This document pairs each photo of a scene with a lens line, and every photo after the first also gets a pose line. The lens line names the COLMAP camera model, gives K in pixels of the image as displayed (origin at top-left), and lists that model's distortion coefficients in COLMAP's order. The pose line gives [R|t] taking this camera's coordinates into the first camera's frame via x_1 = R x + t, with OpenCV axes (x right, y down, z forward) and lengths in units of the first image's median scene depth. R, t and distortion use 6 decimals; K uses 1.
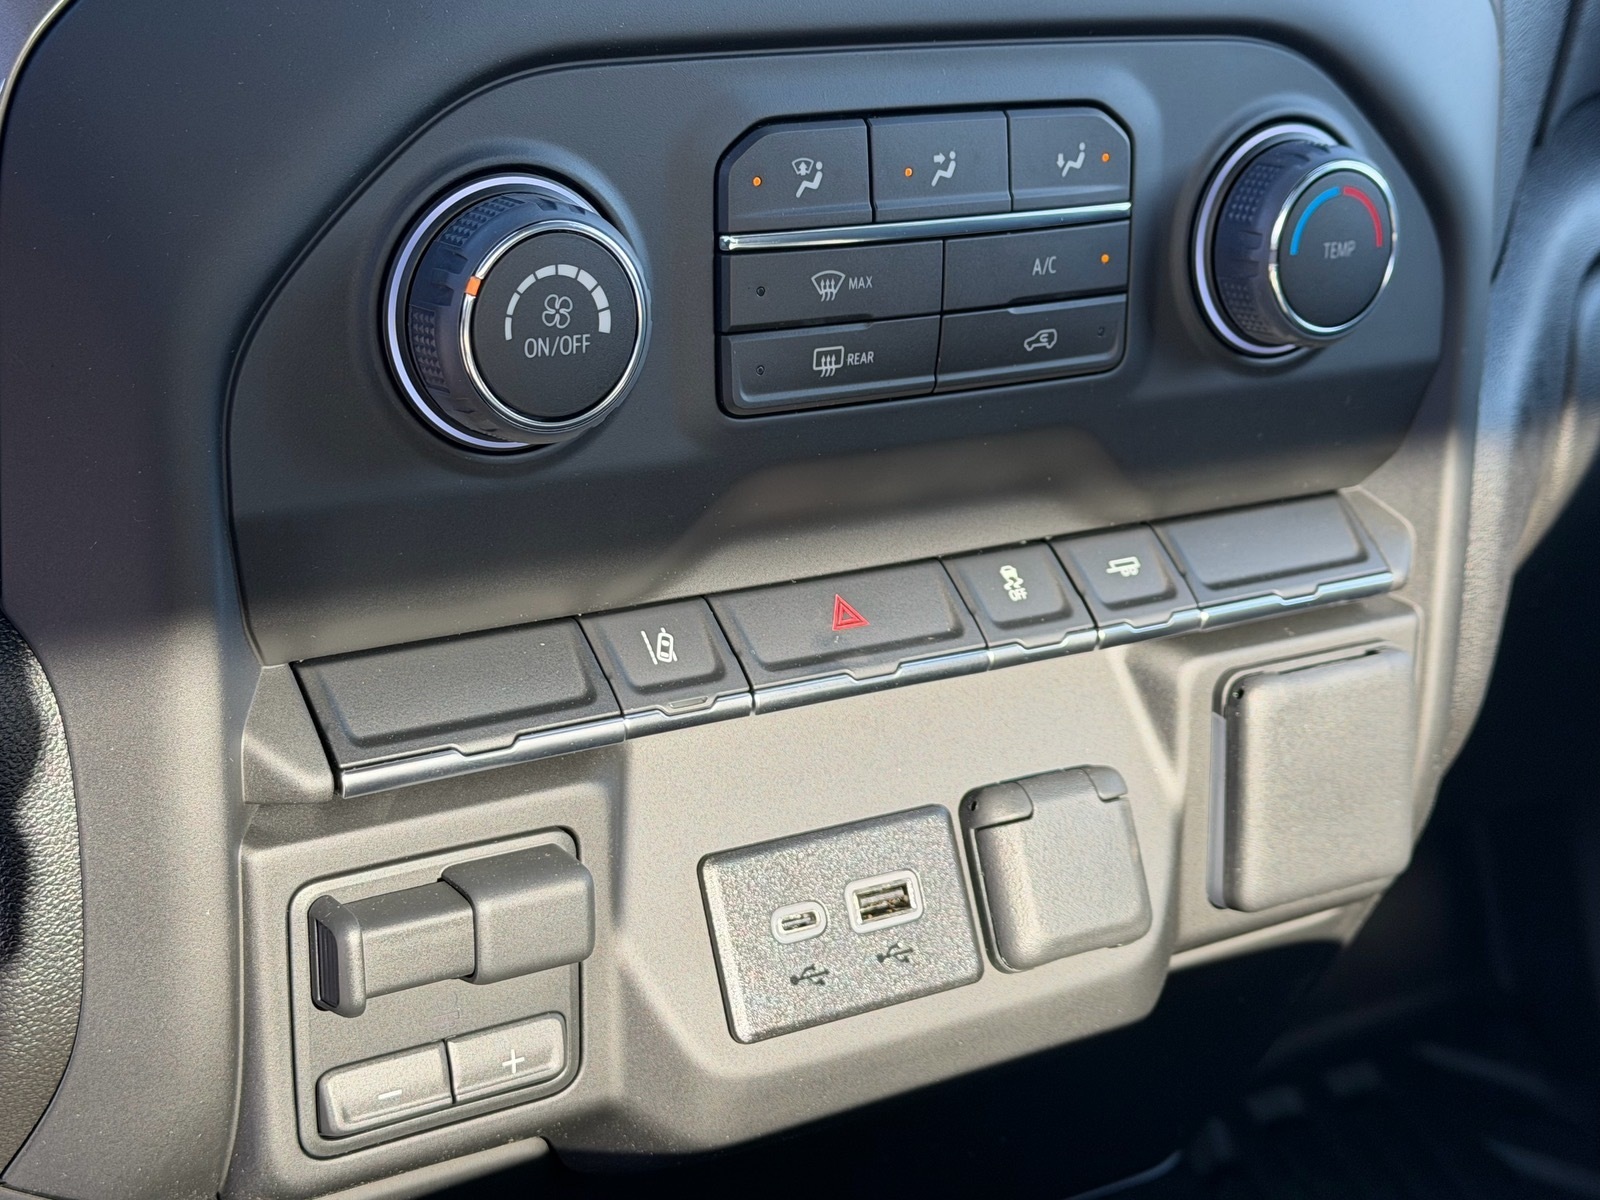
lens RADIAL K [[2603.3, 0, 814.8], [0, 2603.3, 606.4], [0, 0, 1]] dist [0.157985, 0.000000]
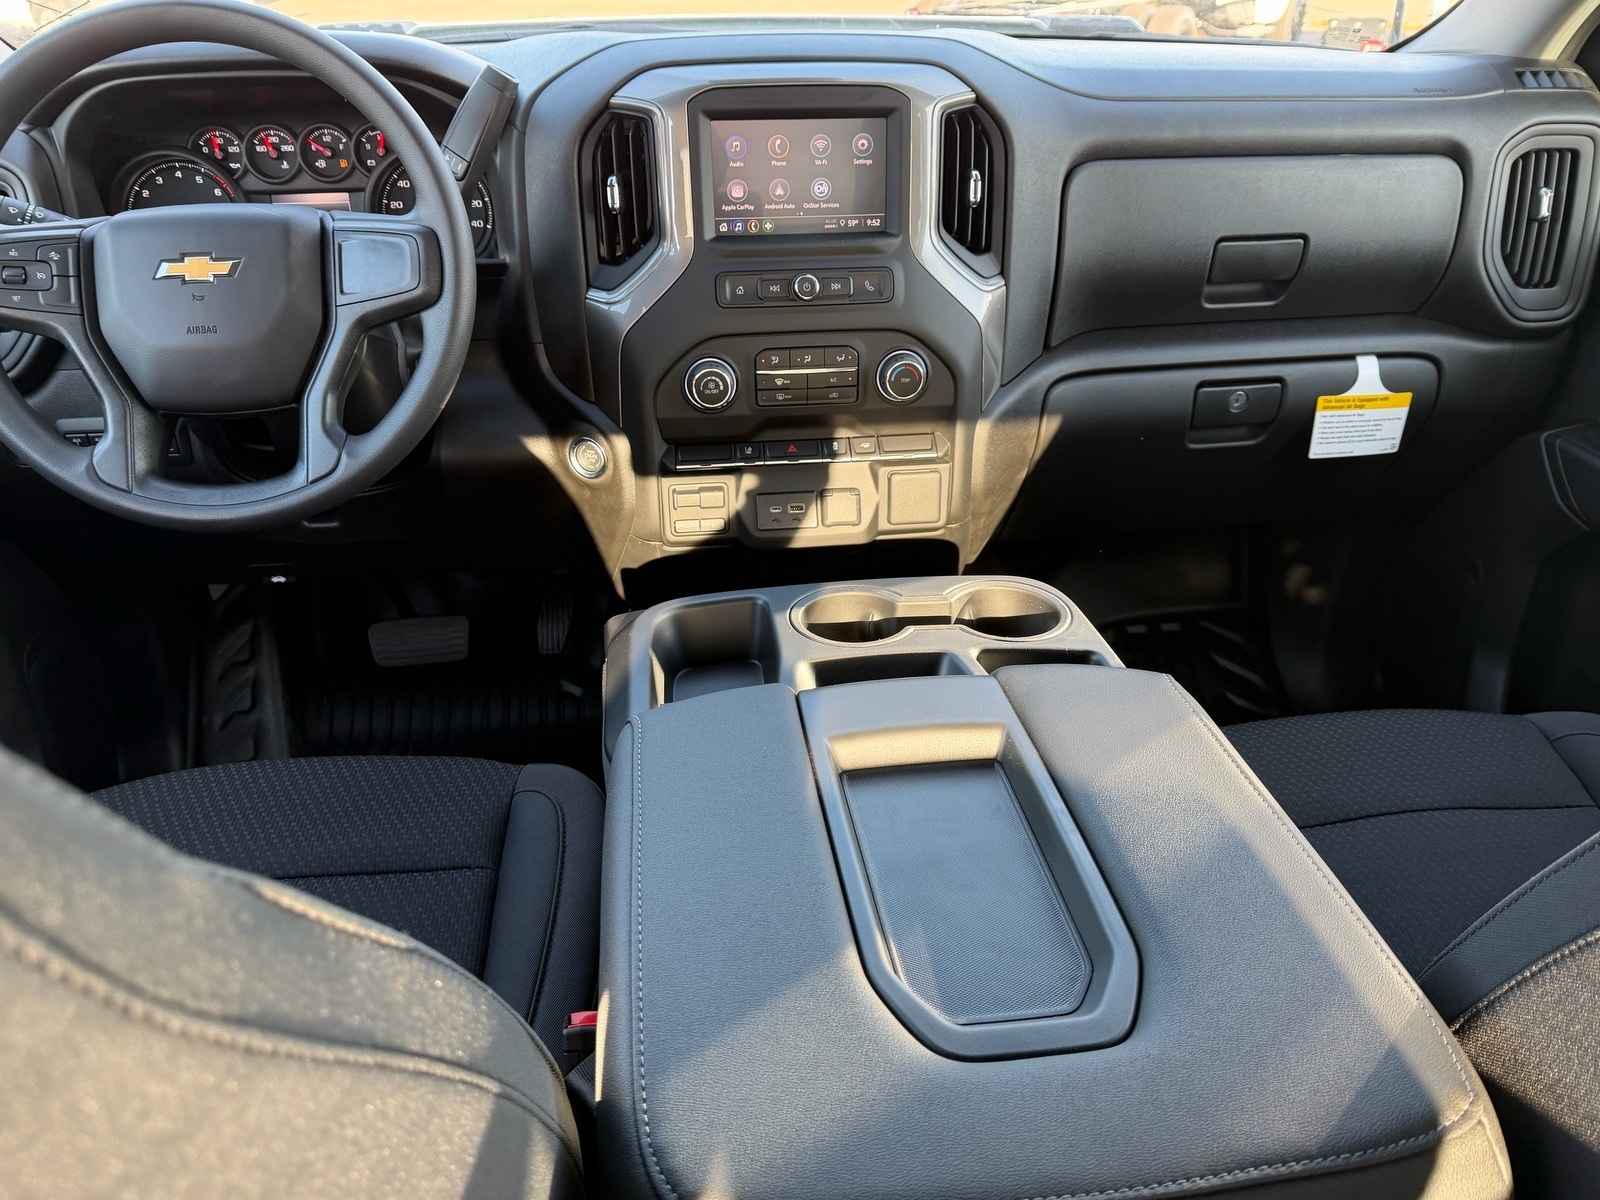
lens RADIAL K [[1201.5, 0, 800.3], [0, 1201.5, 613.0], [0, 0, 1]] dist [0.042584, -0.077027]
pose [[0.891539, 0.170832, -0.419493, 0.993655], [-0.102018, 0.978086, 0.181494, -0.102523], [0.441305, -0.119013, 0.889430, -0.990469]]
